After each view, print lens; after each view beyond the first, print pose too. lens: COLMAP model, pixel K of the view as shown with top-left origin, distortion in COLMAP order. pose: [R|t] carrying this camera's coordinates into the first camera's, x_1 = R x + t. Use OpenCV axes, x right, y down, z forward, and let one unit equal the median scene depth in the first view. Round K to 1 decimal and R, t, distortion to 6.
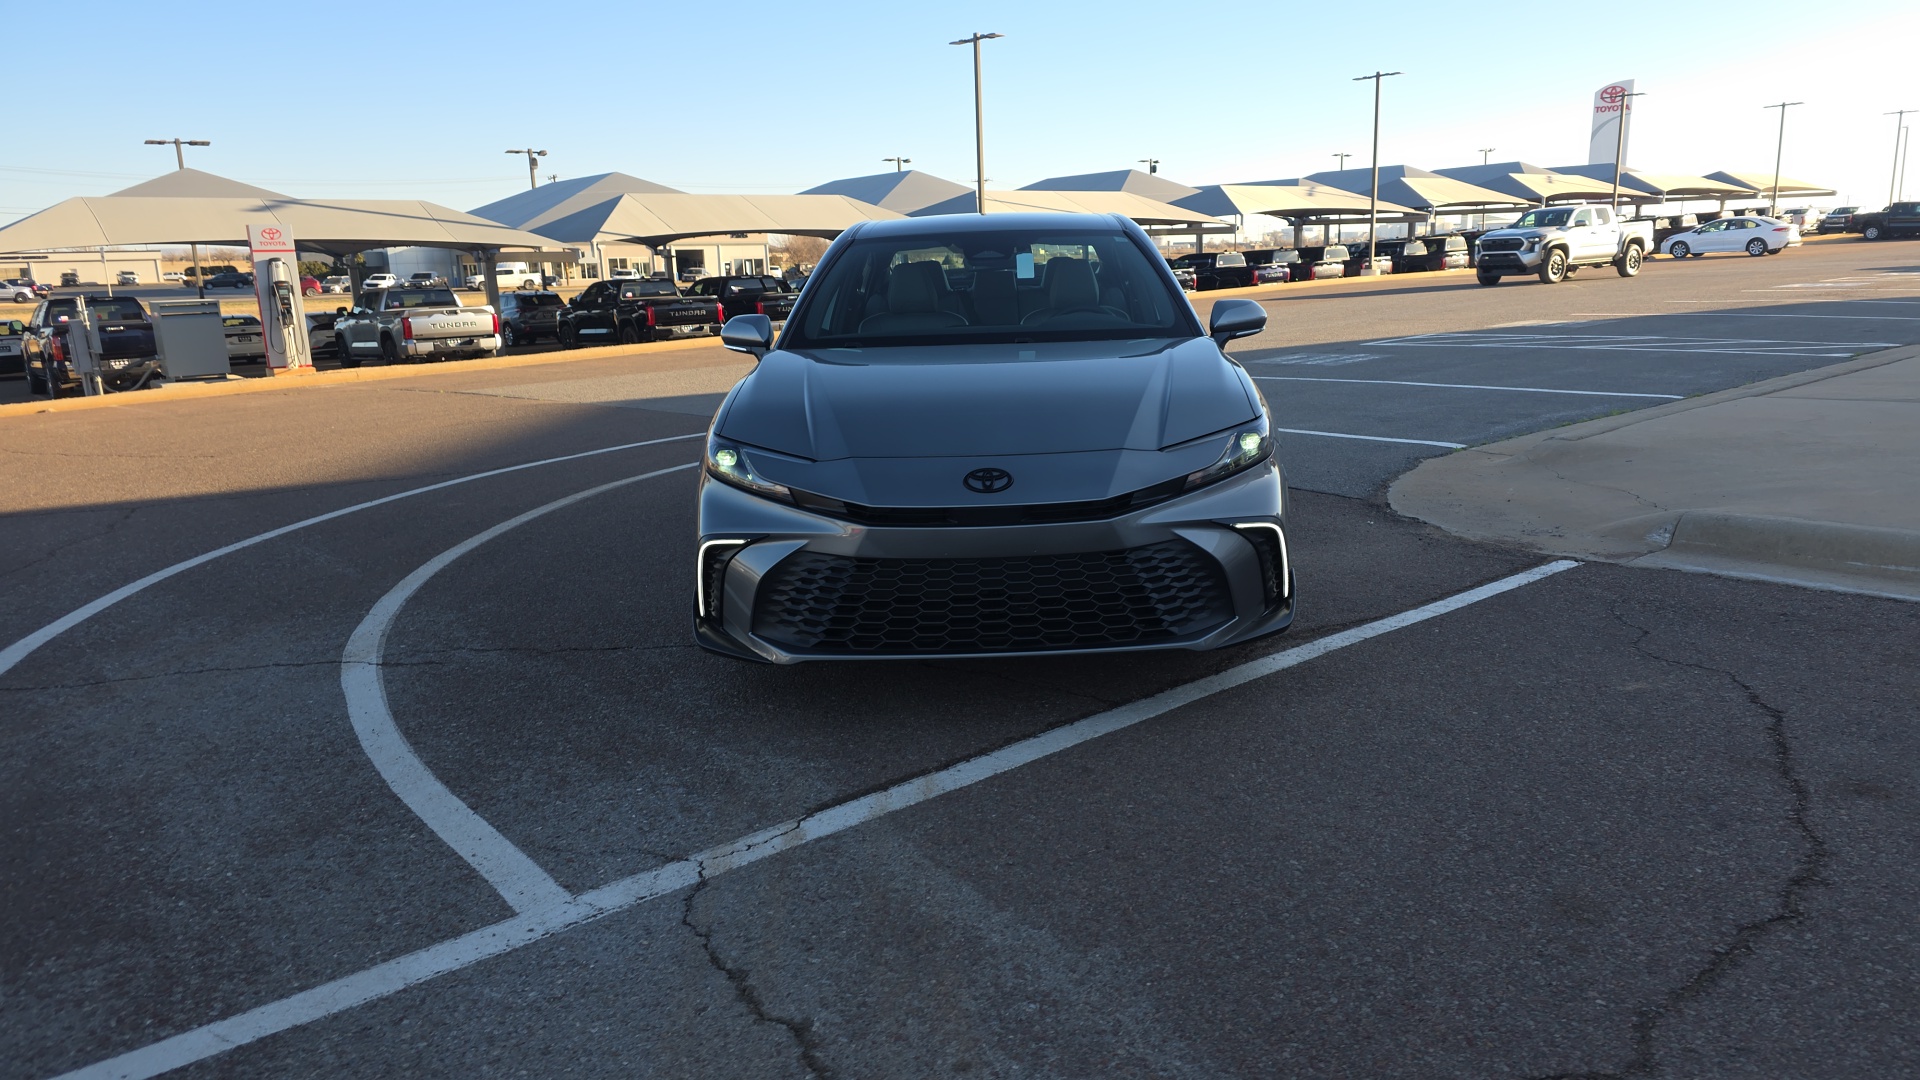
lens RADIAL K [[1281.0, 0, 960.7], [0, 1281.0, 553.4], [0, 0, 1]] dist [0.085925, -0.120315]
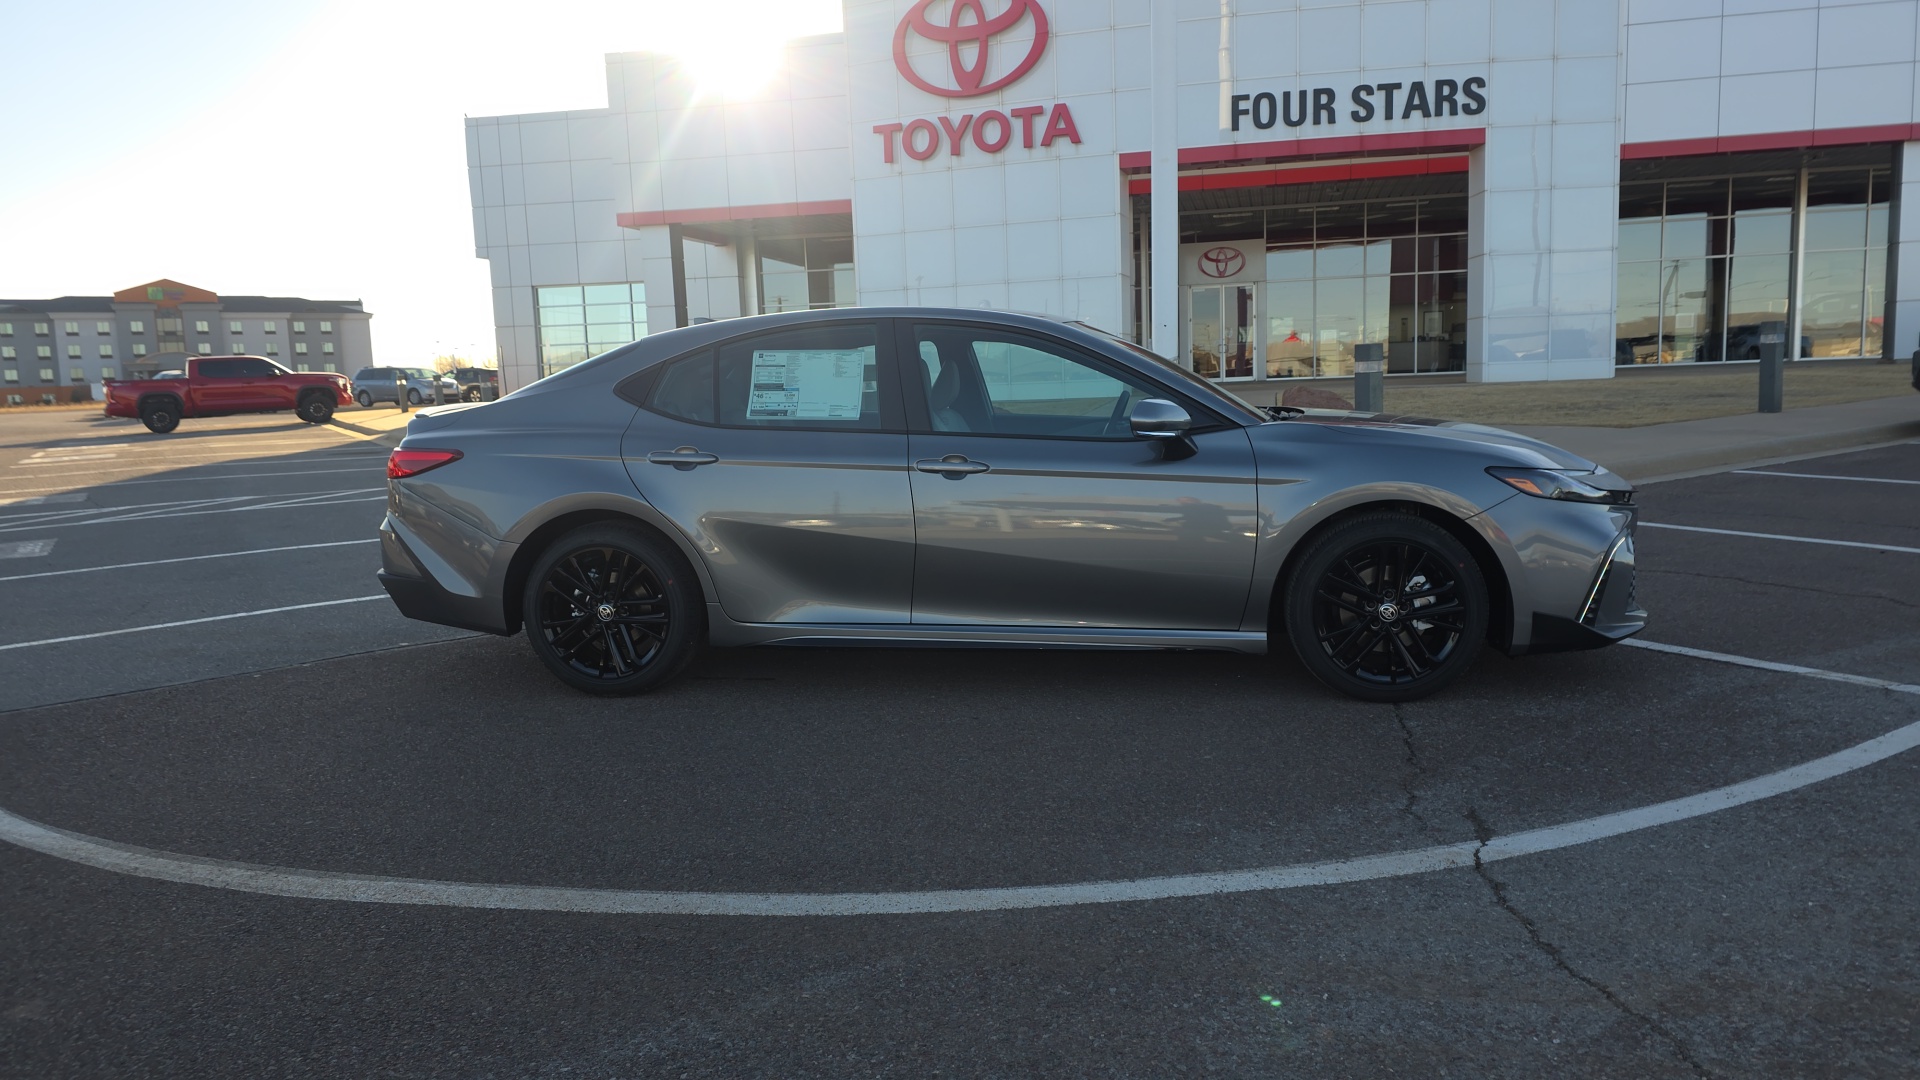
lens RADIAL K [[1319.3, 0, 953.5], [0, 1319.3, 567.6], [0, 0, 1]] dist [0.046618, -0.032086]
pose [[0.124418, -0.122767, 0.984606, -1.520033], [0.256307, 0.962614, 0.087637, -0.265419], [-0.958555, 0.241458, 0.151233, 1.406131]]
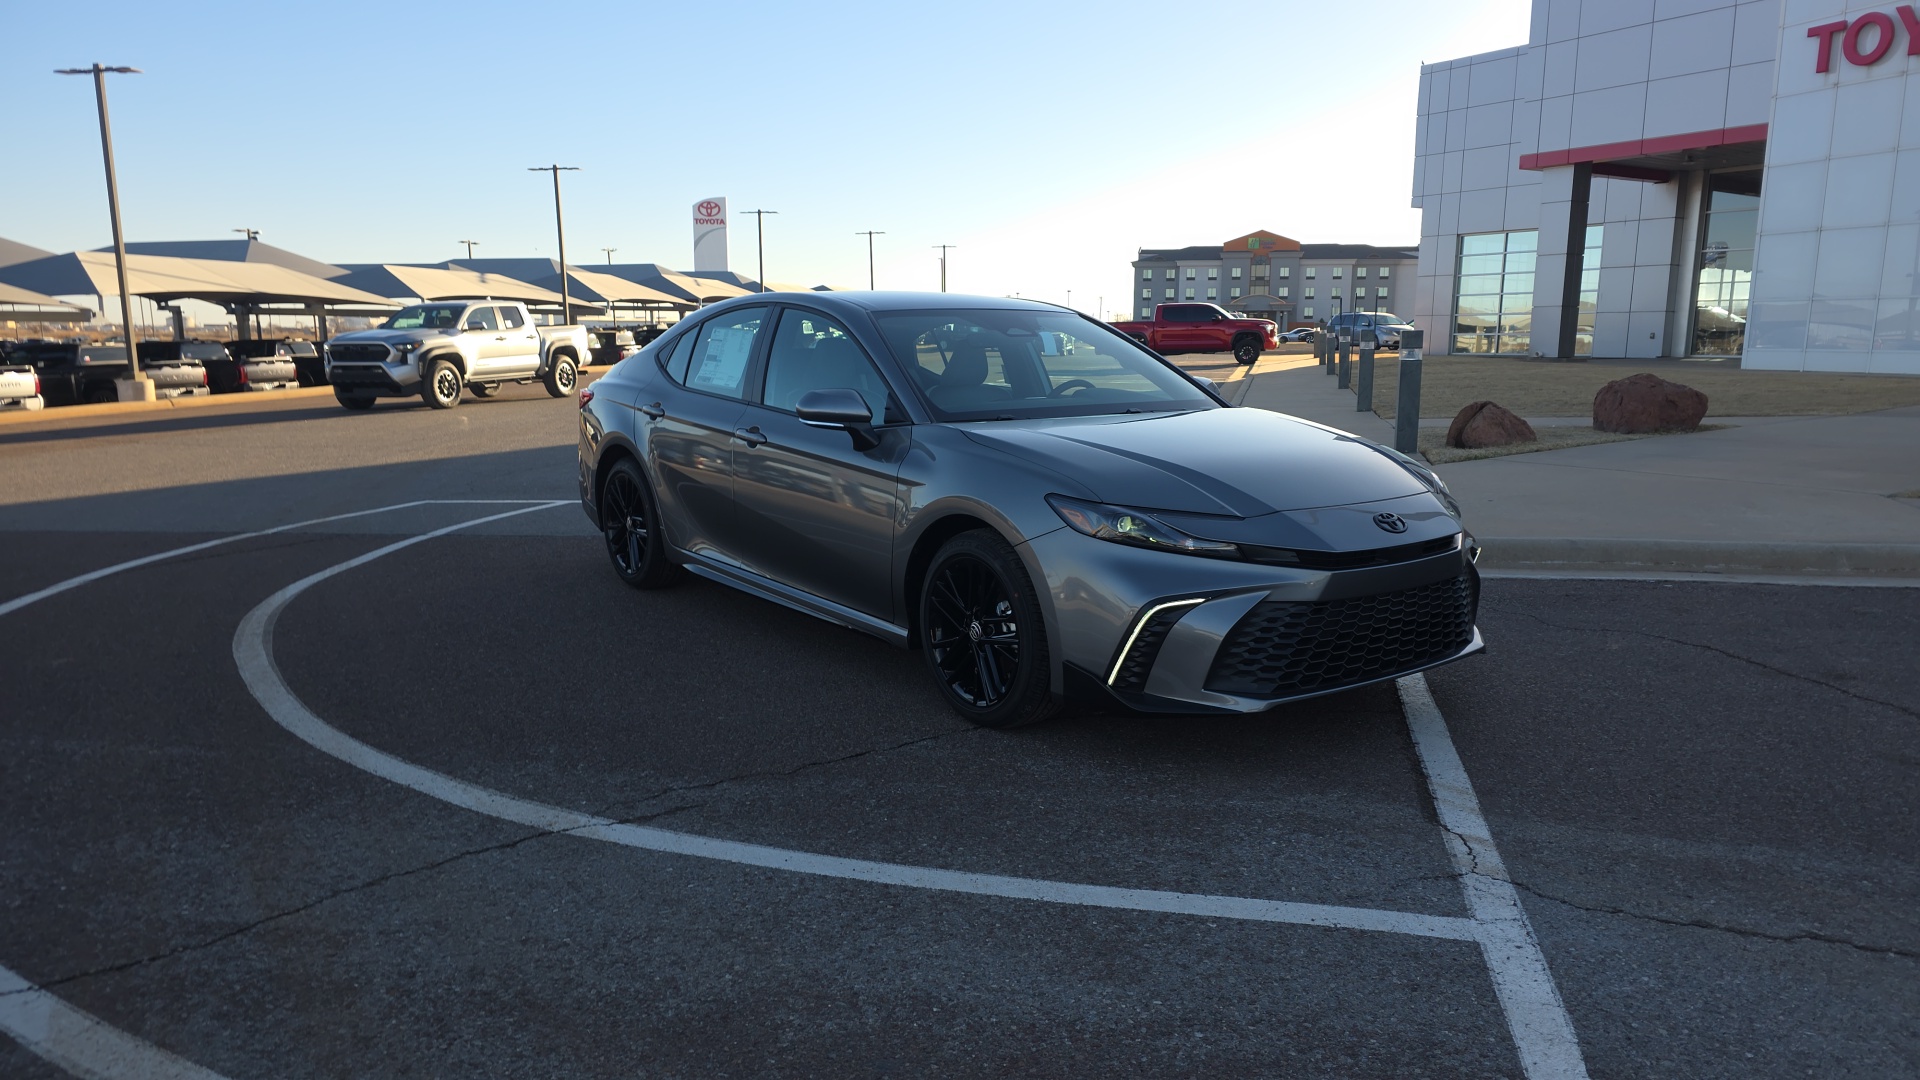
lens RADIAL K [[1319.3, 0, 953.5], [0, 1319.3, 567.6], [0, 0, 1]] dist [0.046618, -0.032086]
pose [[0.787824, -0.077285, 0.611033, -0.950070], [0.115109, 0.993091, -0.022805, -0.033306], [-0.605049, 0.088302, 0.791277, 0.274927]]
